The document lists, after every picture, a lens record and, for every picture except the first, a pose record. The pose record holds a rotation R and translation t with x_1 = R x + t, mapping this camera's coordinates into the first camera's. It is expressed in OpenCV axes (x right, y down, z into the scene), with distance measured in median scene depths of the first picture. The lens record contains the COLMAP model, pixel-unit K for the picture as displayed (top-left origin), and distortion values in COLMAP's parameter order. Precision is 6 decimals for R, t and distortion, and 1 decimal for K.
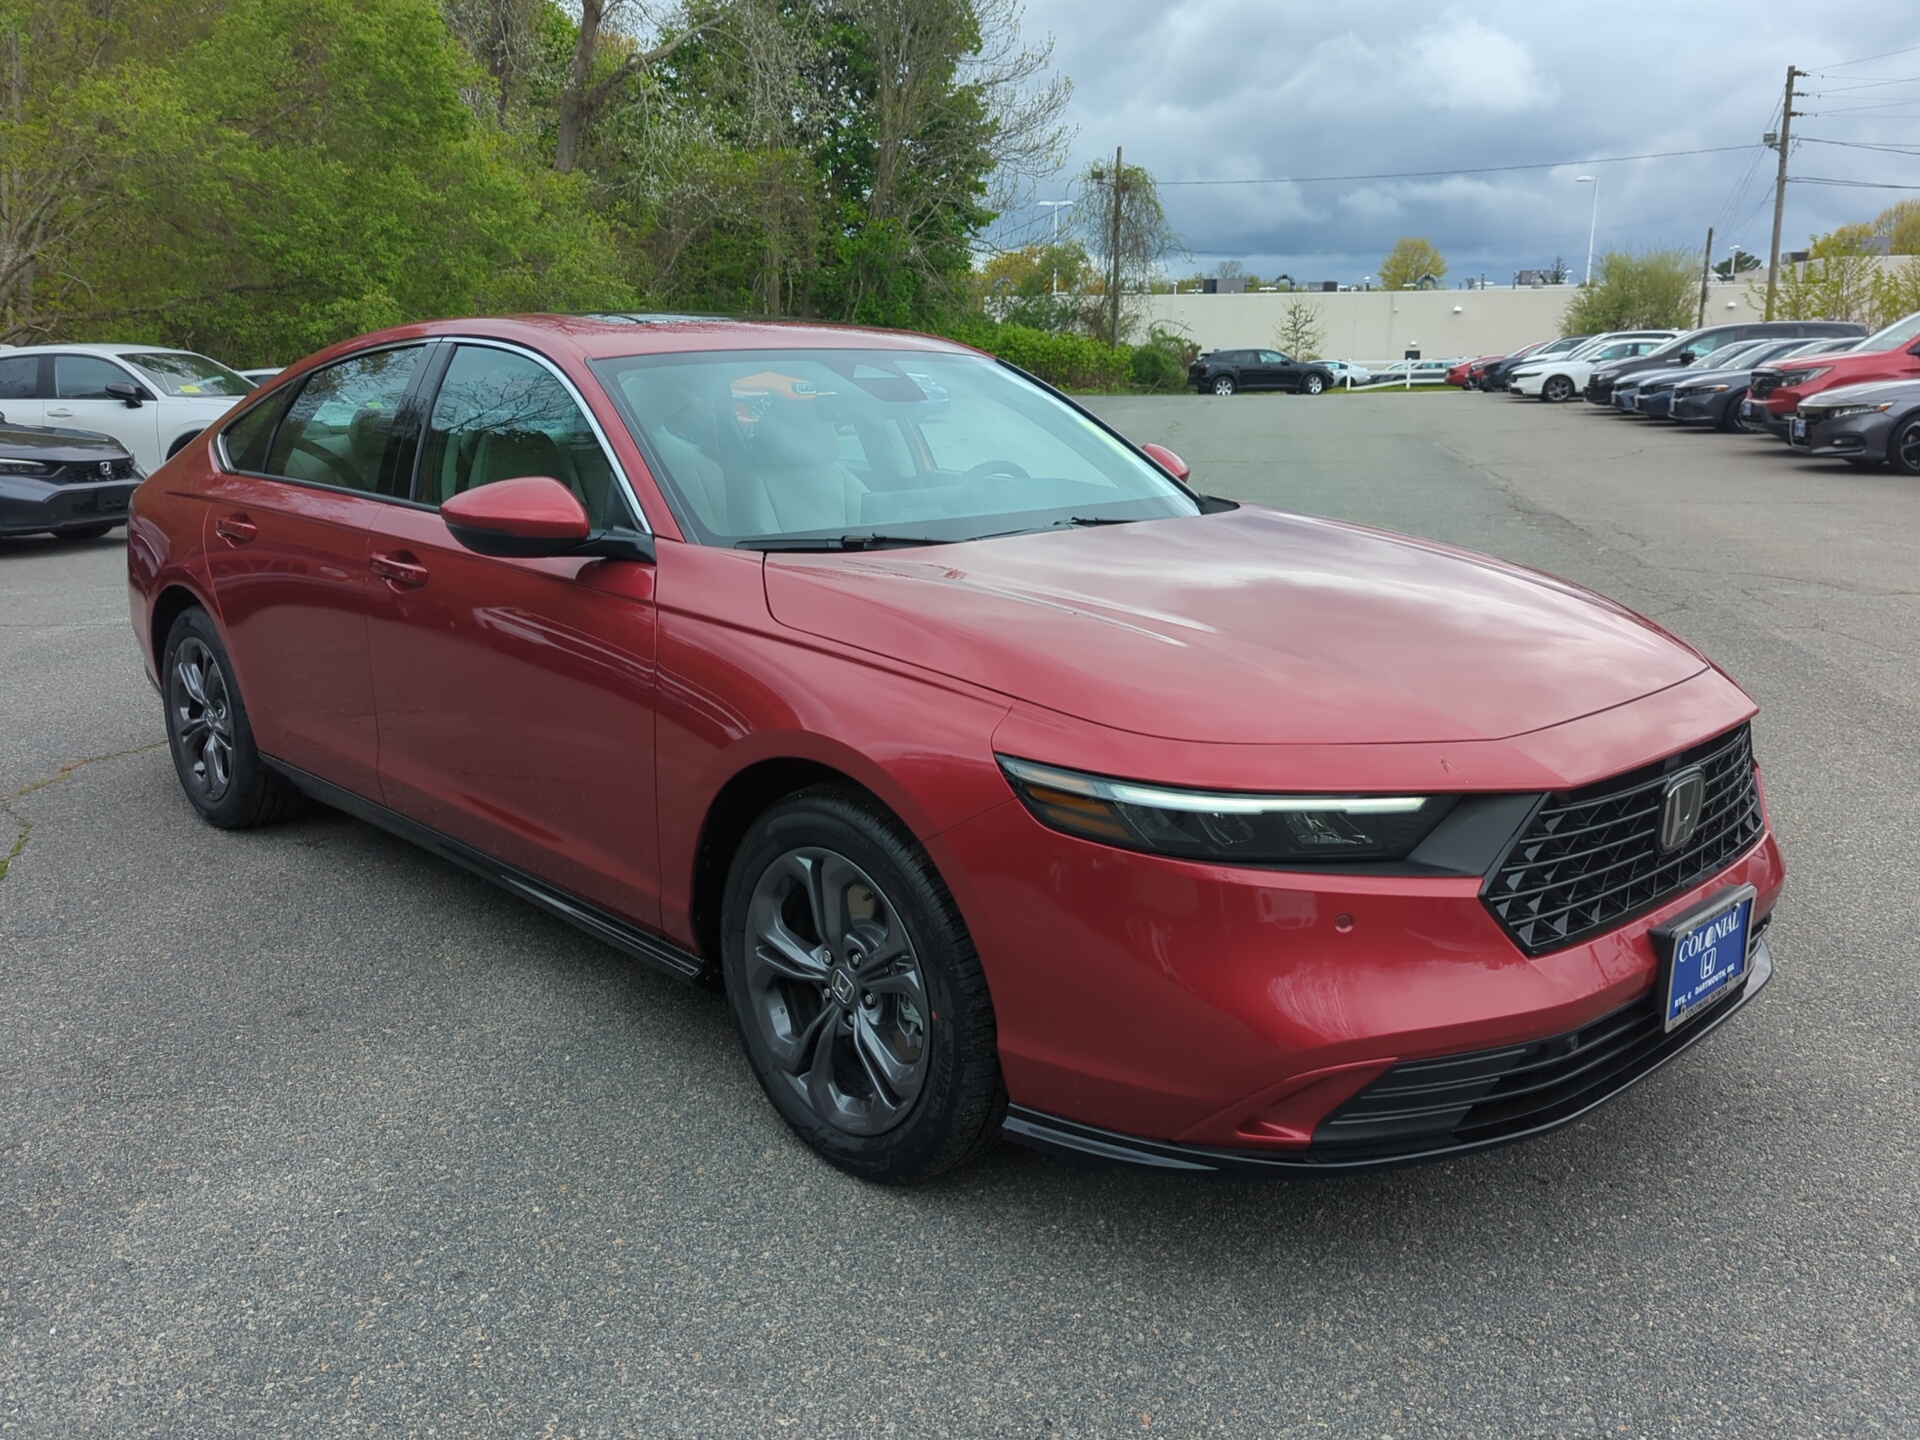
lens RADIAL K [[1551.7, 0, 978.9], [0, 1551.7, 697.5], [0, 0, 1]] dist [0.070341, -0.070830]
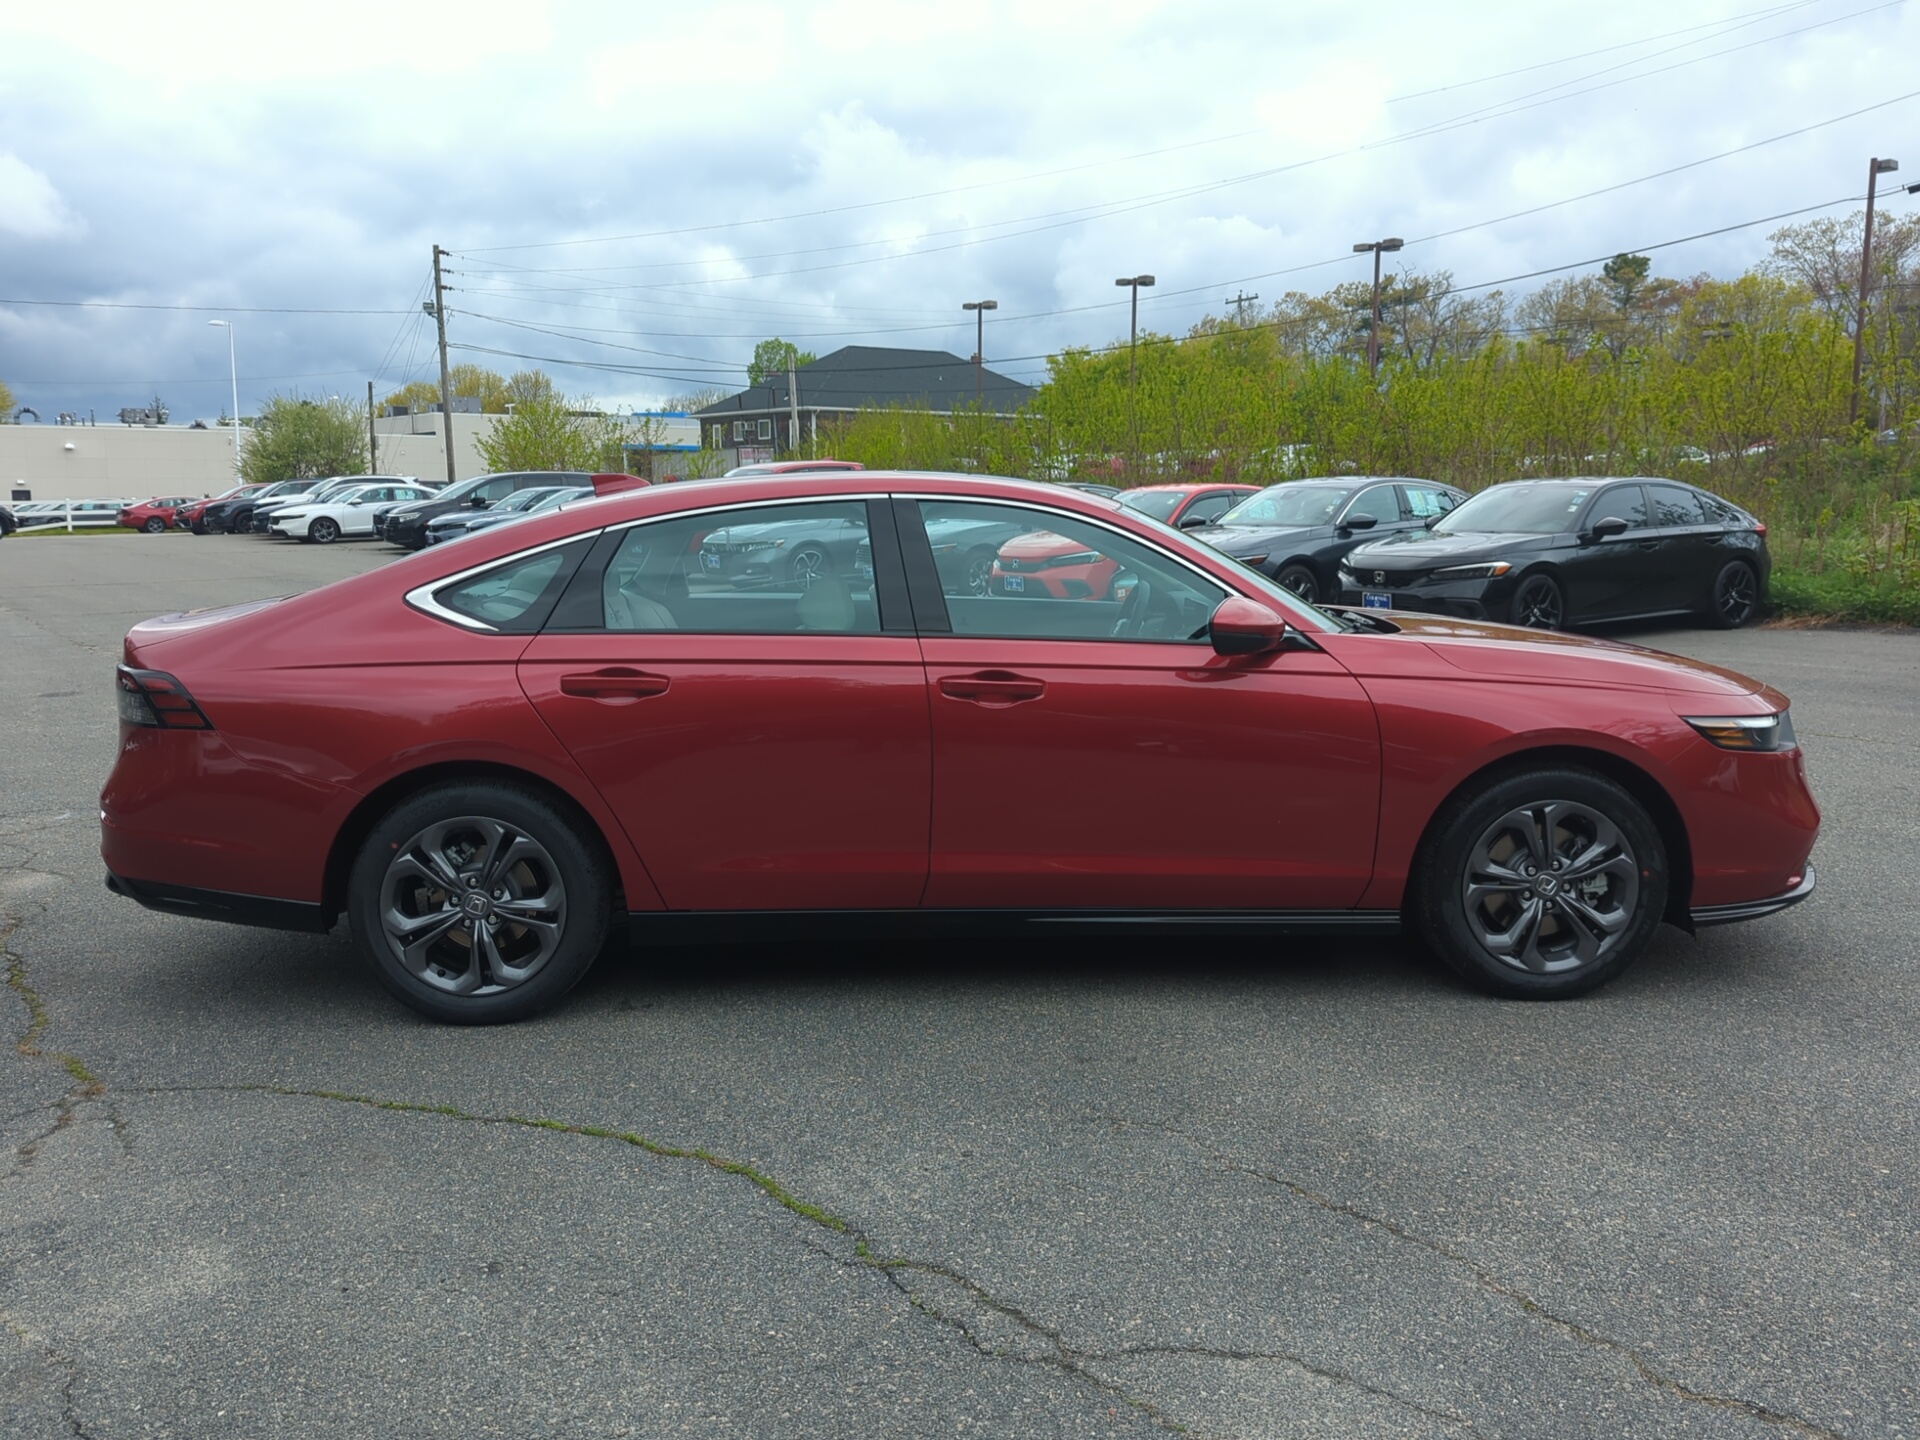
lens RADIAL K [[1551.7, 0, 978.9], [0, 1551.7, 697.5], [0, 0, 1]] dist [0.070341, -0.070830]
pose [[0.660694, -0.094977, 0.744623, -0.270682], [0.159816, 0.987019, -0.015907, -0.012779], [-0.733446, 0.129512, 0.667296, 0.049964]]
